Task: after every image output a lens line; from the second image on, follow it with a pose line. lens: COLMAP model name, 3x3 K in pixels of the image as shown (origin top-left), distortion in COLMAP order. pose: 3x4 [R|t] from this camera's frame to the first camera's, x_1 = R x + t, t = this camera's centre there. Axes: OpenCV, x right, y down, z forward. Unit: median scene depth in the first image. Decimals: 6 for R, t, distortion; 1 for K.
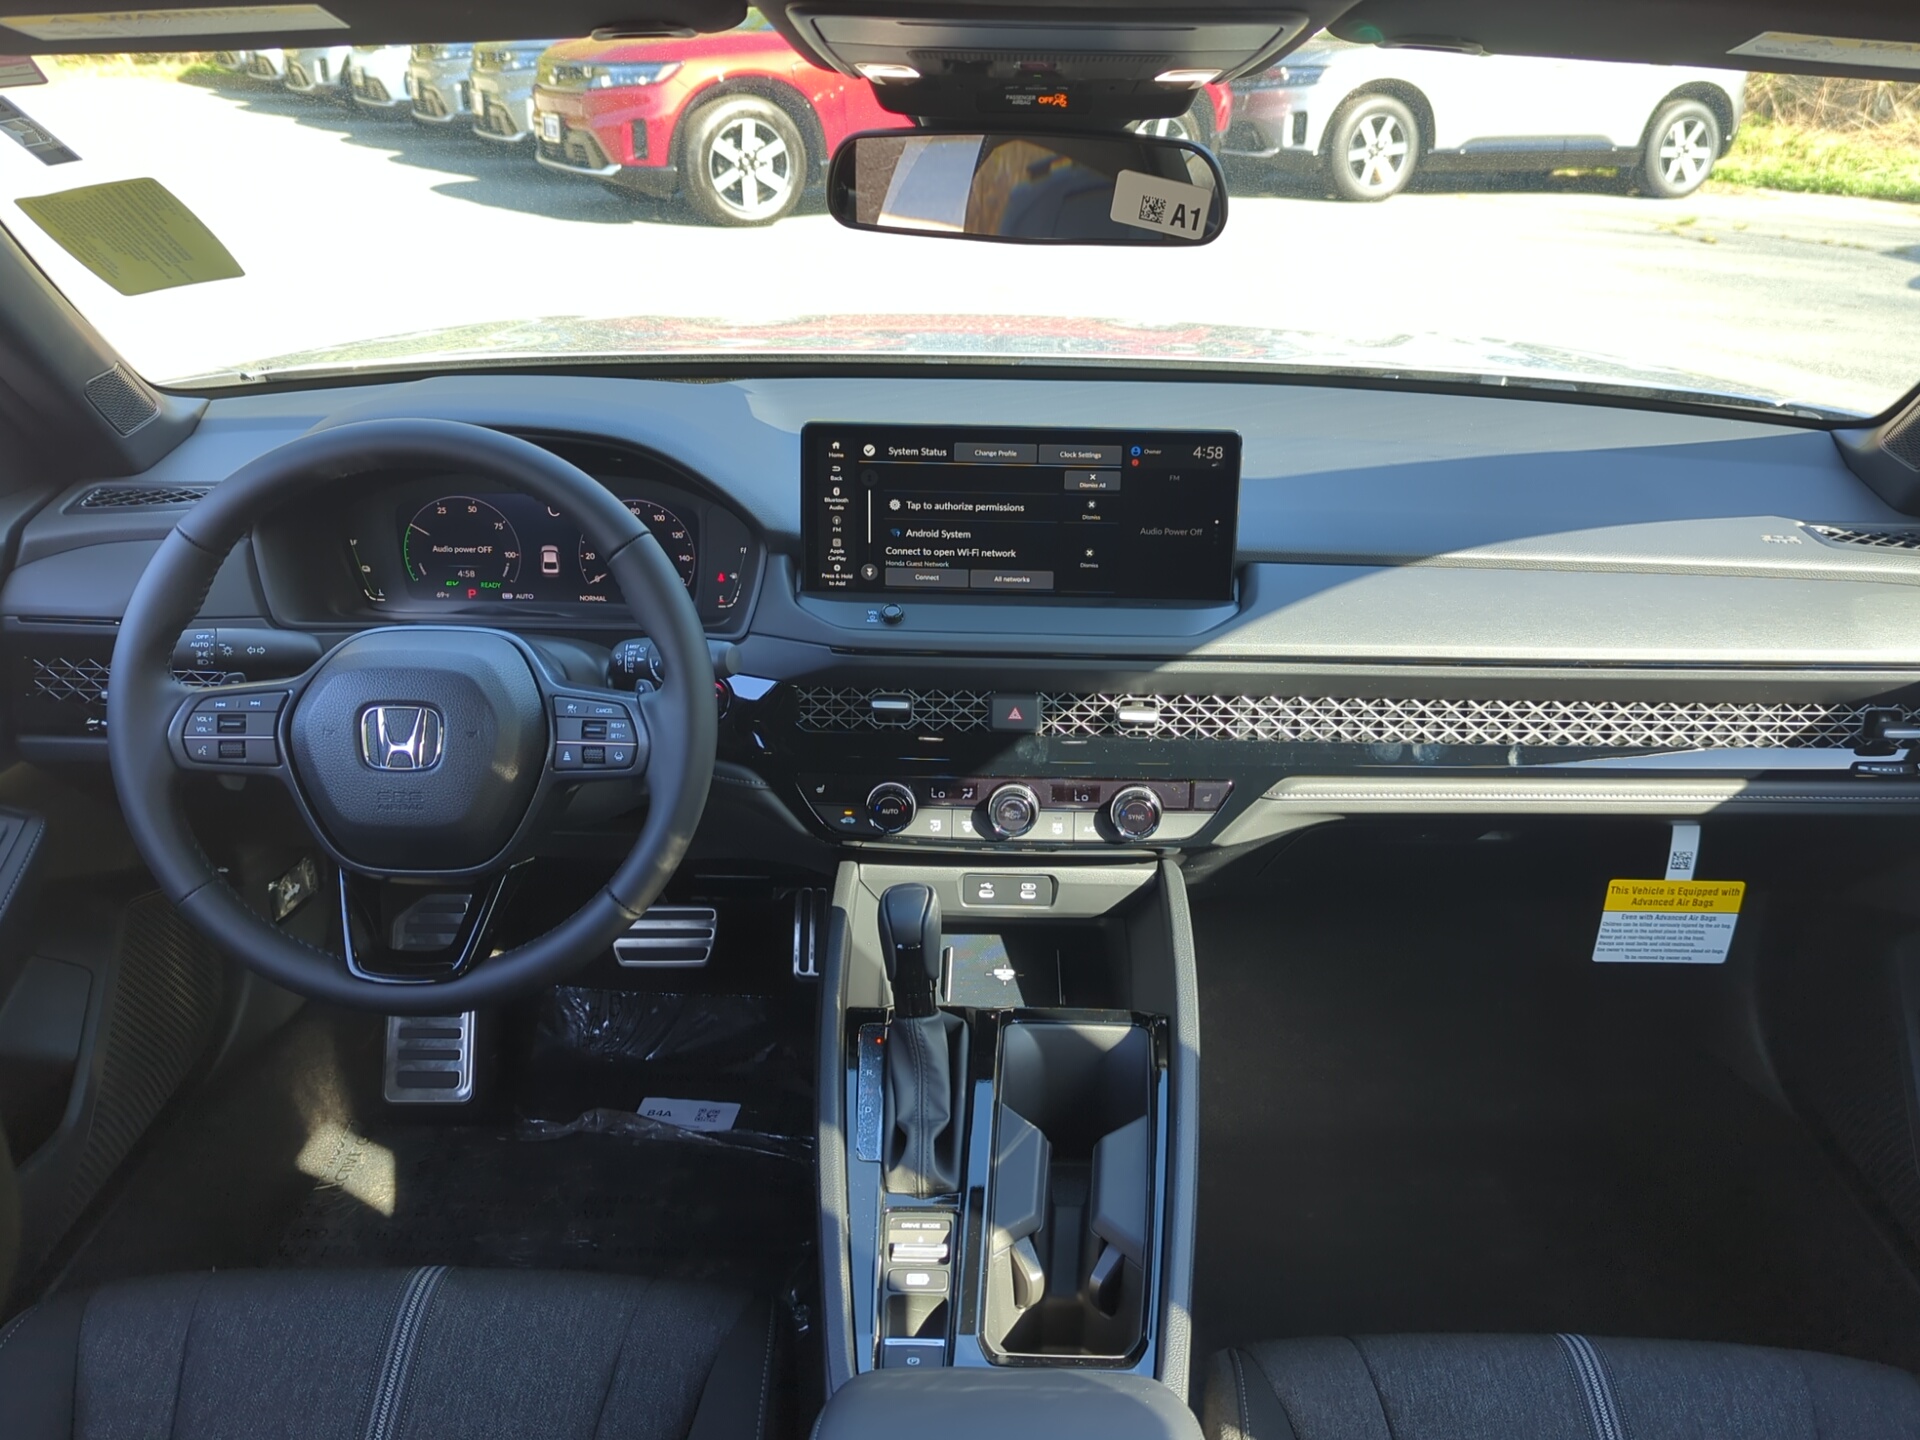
lens RADIAL K [[1720.1, 0, 979.6], [0, 1720.1, 687.7], [0, 0, 1]] dist [0.073560, -0.075890]
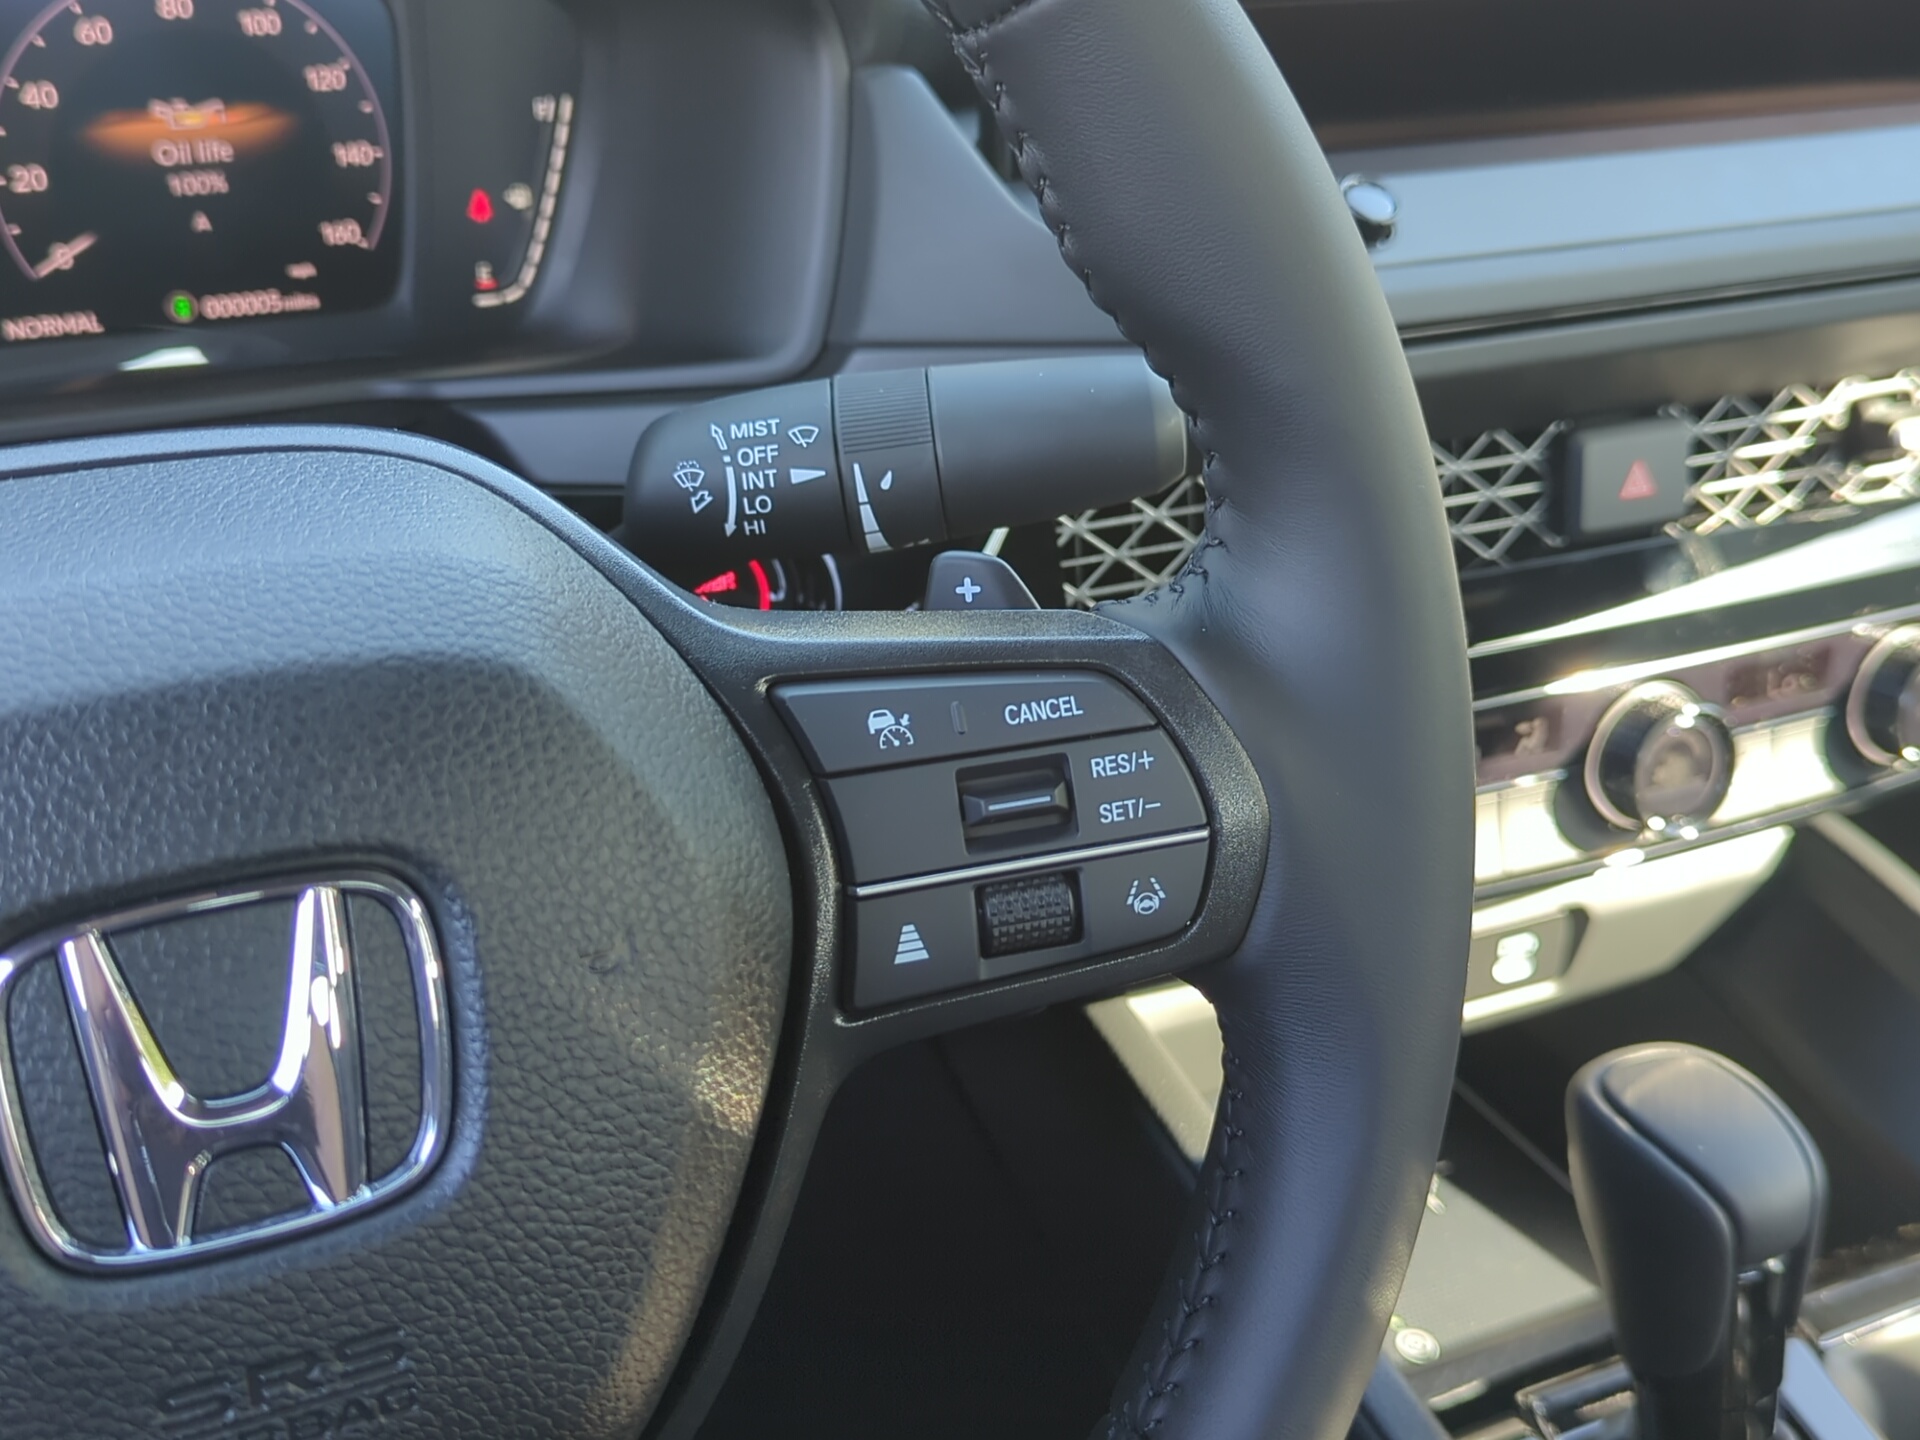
lens RADIAL K [[2435.7, 0, 963.7], [0, 2435.7, 690.9], [0, 0, 1]] dist [0.029047, 0.000000]
pose [[0.885888, -0.188550, 0.423853, -0.306328], [0.143650, 0.980263, 0.135826, -0.028077], [-0.441097, -0.059440, 0.895489, 0.619616]]
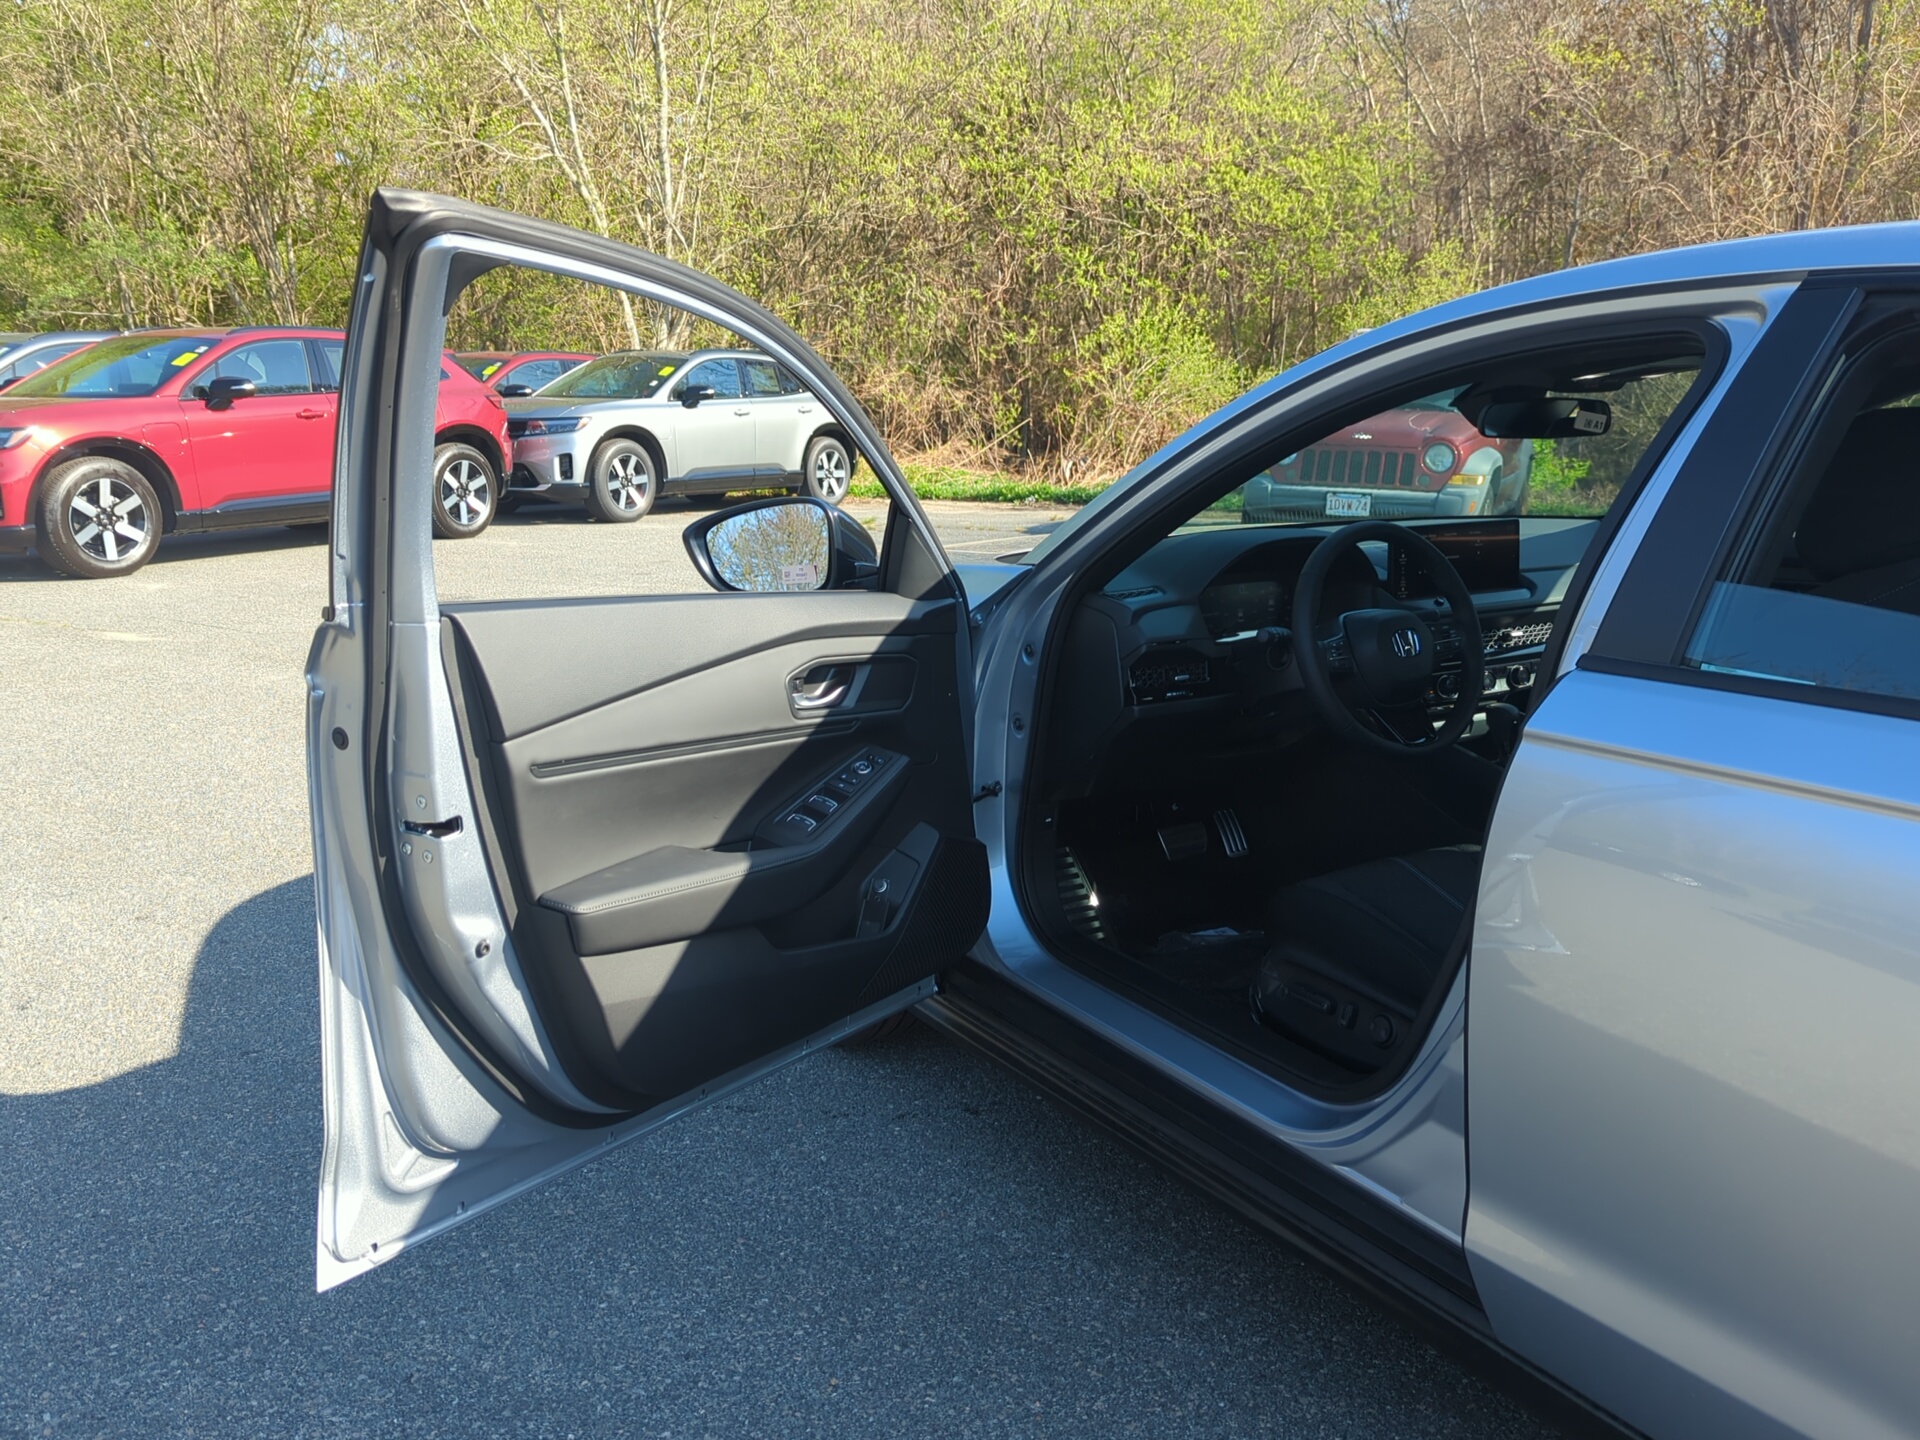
lens RADIAL K [[1628.0, 0, 974.6], [0, 1628.0, 700.0], [0, 0, 1]] dist [0.002645, 0.031126]
pose [[0.835841, -0.122835, 0.535053, -1.750451], [0.214266, 0.970339, -0.111952, 0.197679], [-0.505431, 0.208218, 0.837368, -0.506044]]
